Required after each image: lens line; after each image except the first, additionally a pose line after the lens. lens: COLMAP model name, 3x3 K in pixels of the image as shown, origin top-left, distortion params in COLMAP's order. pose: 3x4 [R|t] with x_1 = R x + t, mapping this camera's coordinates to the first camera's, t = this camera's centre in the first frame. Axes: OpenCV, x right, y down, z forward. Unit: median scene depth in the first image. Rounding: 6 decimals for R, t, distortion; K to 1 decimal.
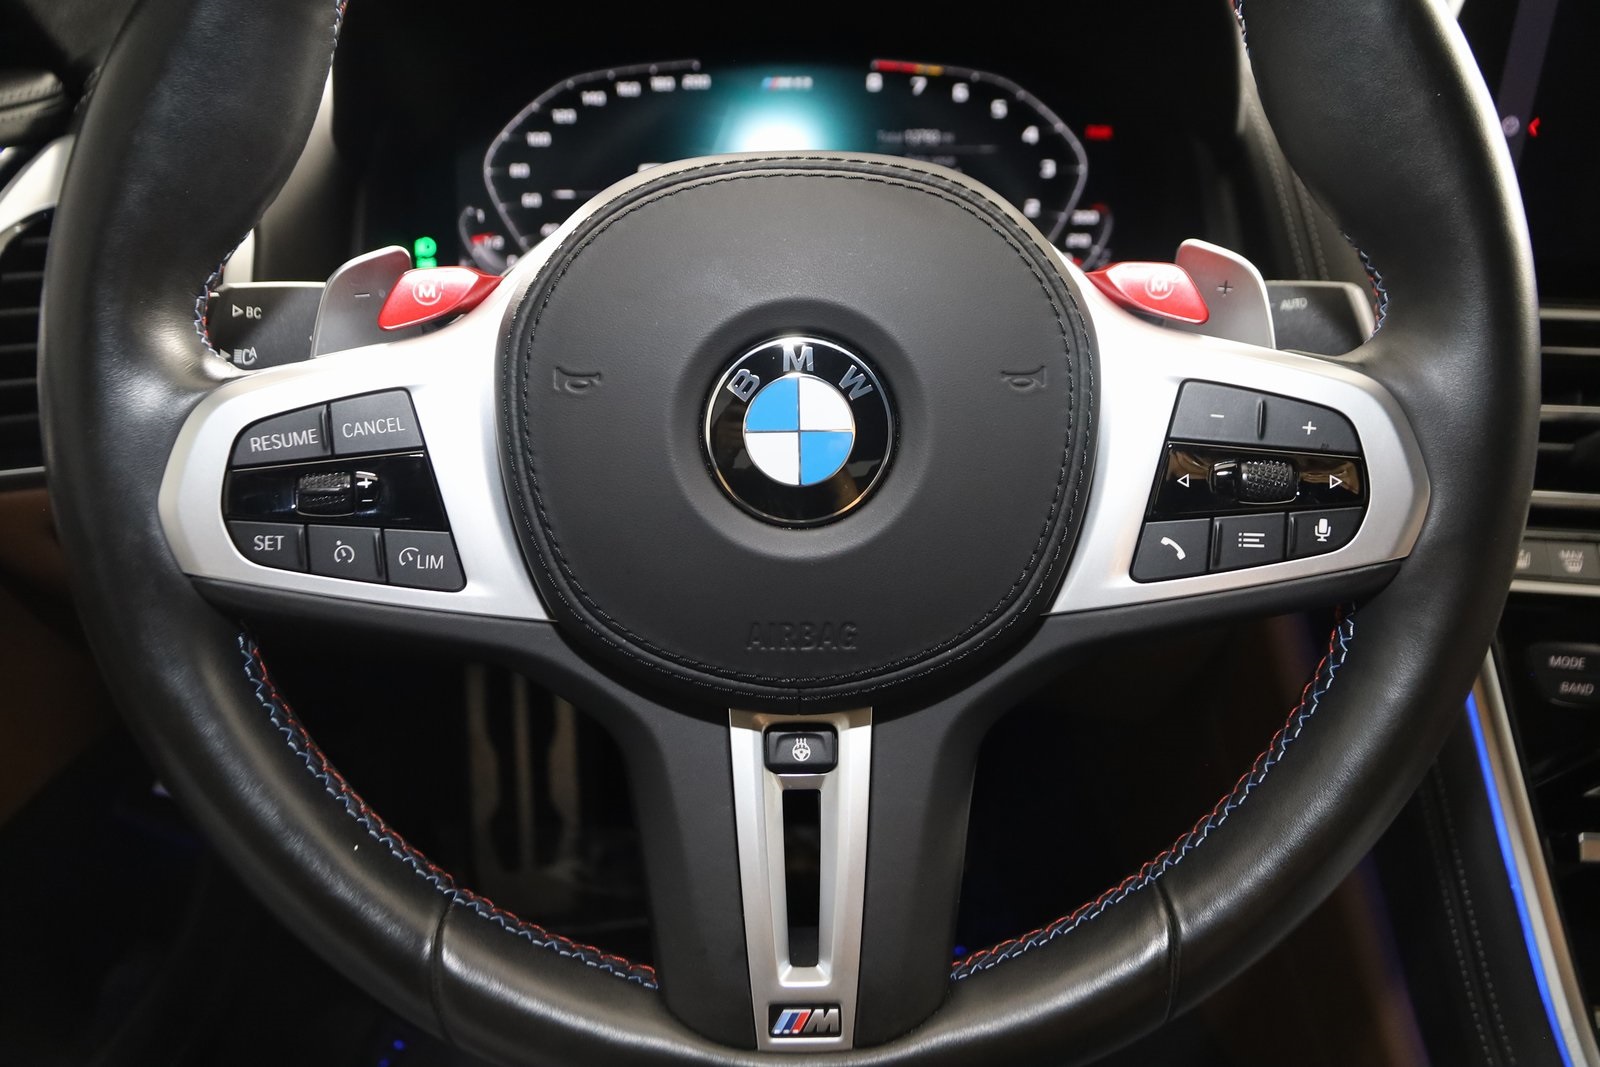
lens RADIAL K [[1204.2, 0, 800.0], [0, 1204.2, 533.5], [0, 0, 1]] dist [-0.078304, 0.002105]
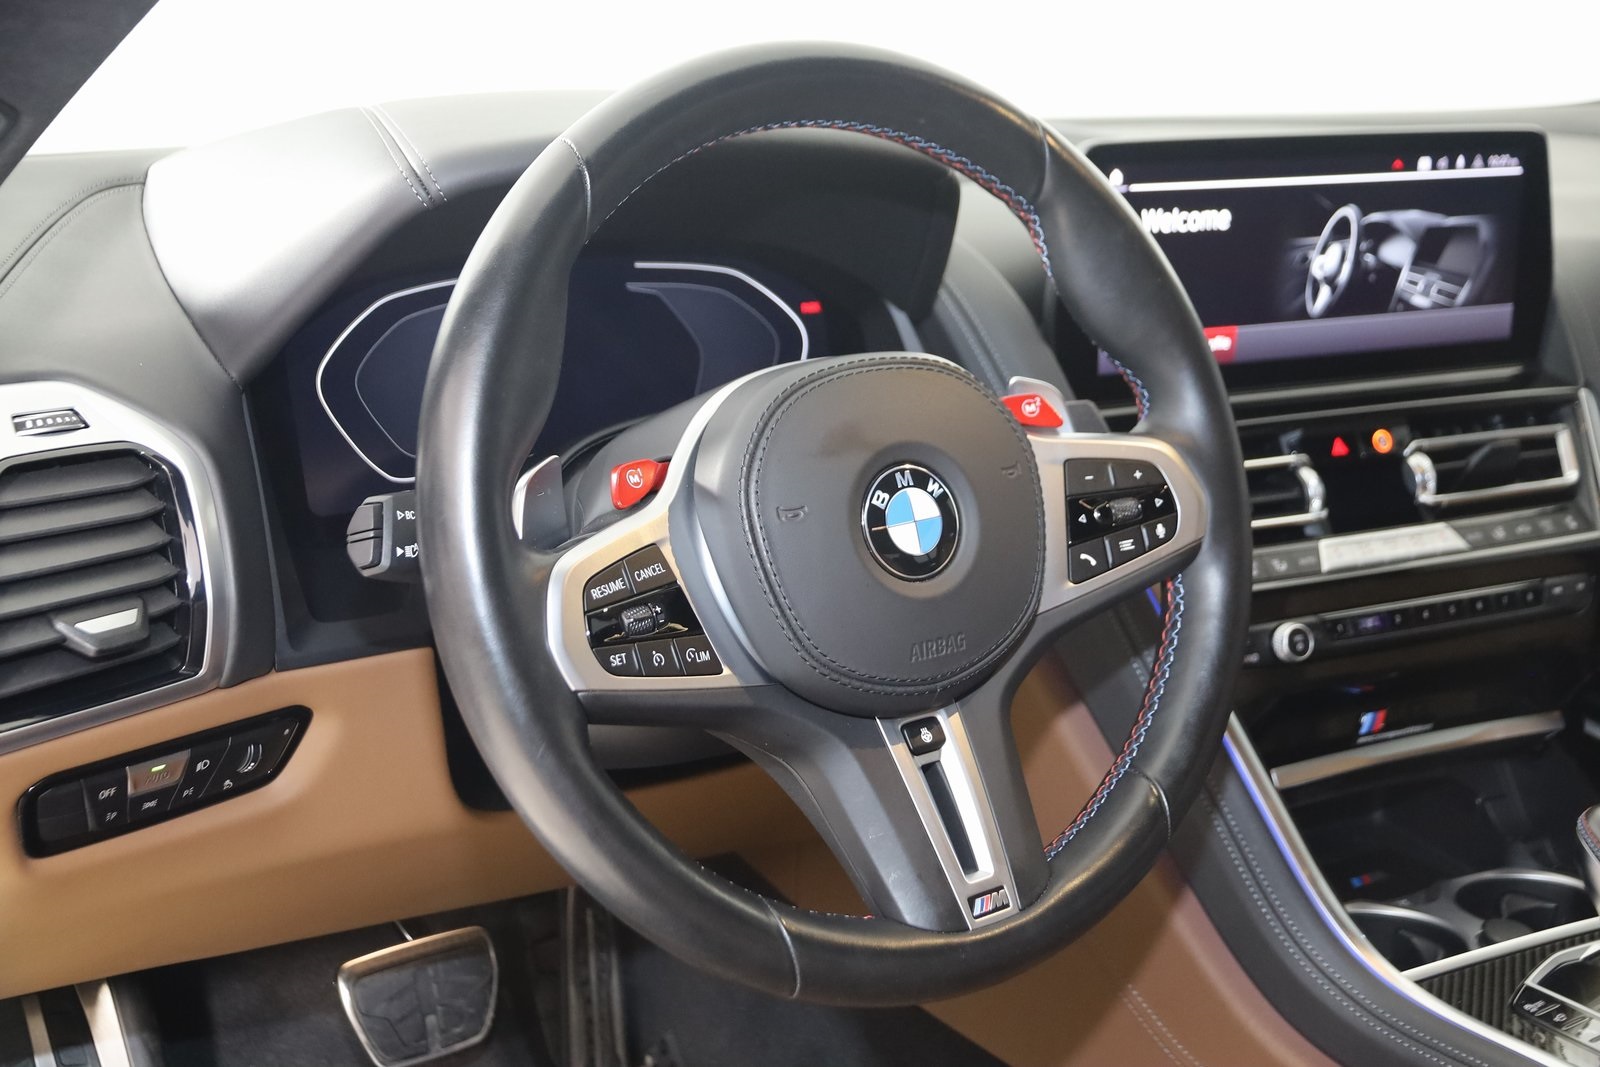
lens RADIAL K [[1974.2, 0, 800.0], [0, 1974.2, 533.5], [0, 0, 1]] dist [0.084962, 0.001567]
pose [[0.837970, -0.165686, 0.519956, -1.440028], [0.254500, 0.961489, -0.103774, 0.160258], [-0.482738, 0.219288, 0.847866, -1.129373]]
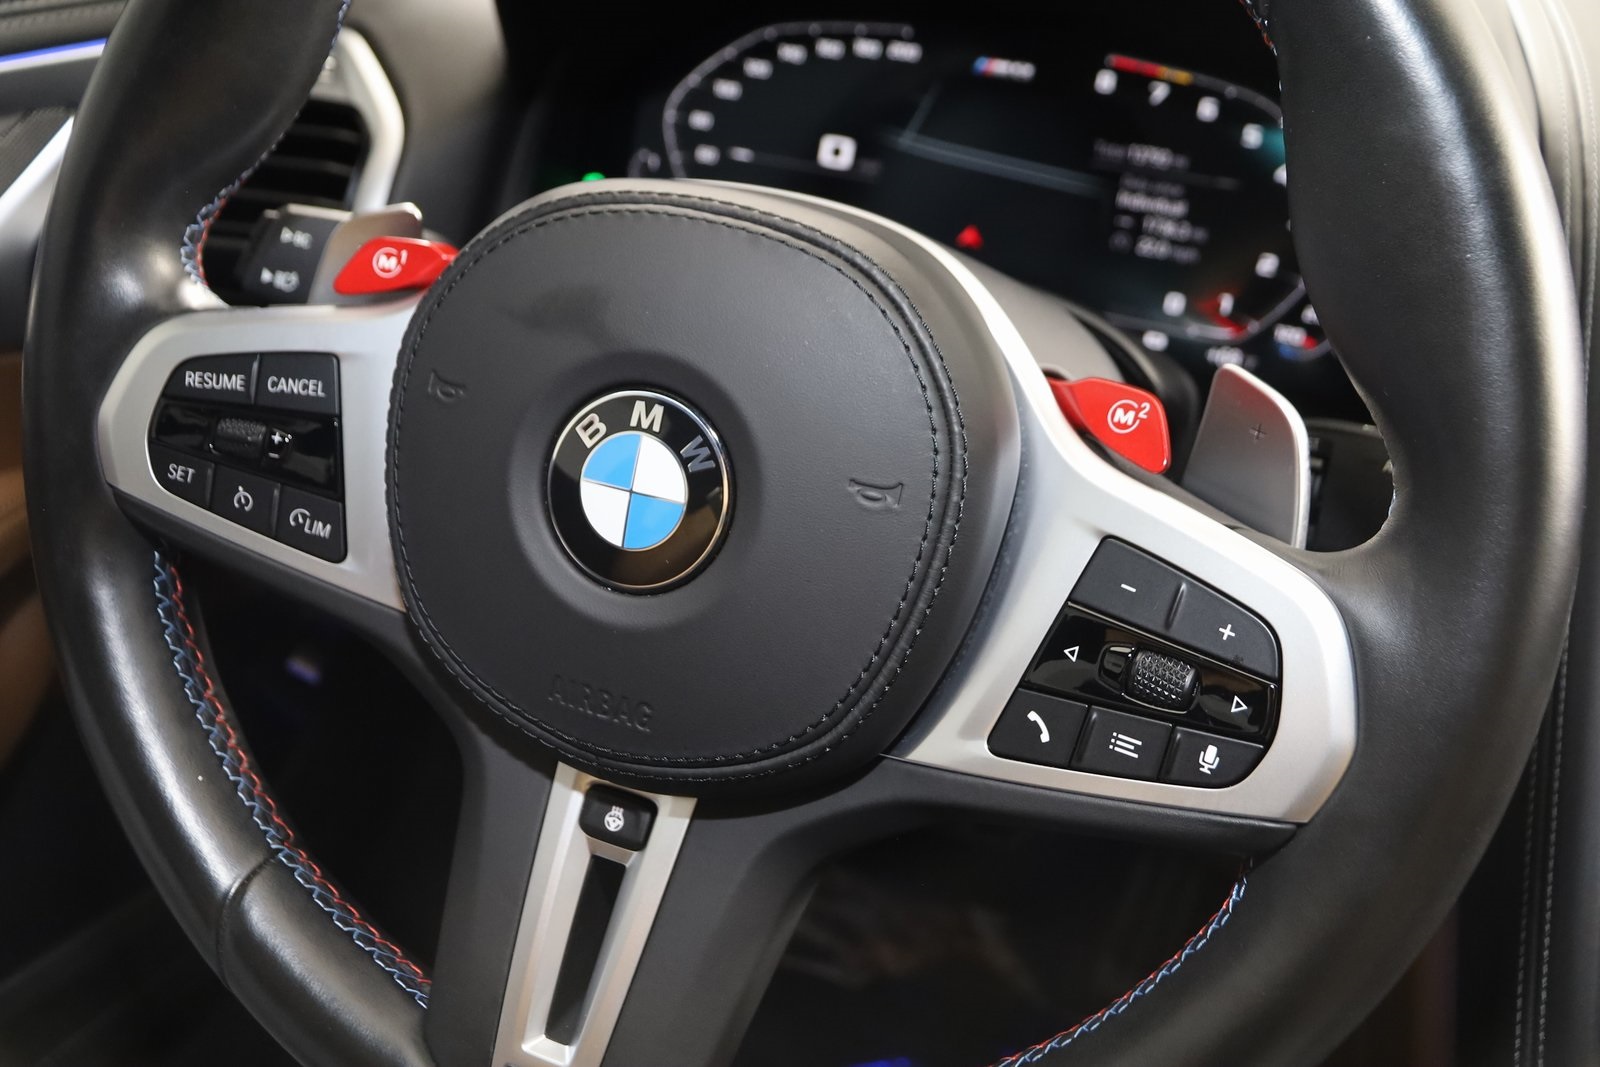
lens RADIAL K [[1435.8, 0, 800.0], [0, 1435.8, 533.5], [0, 0, 1]] dist [-0.024445, -0.006003]
pose [[0.916118, 0.244192, -0.317959, 0.452439], [-0.237651, 0.969505, 0.059847, -0.142044], [0.322877, 0.020736, 0.946214, -0.013646]]
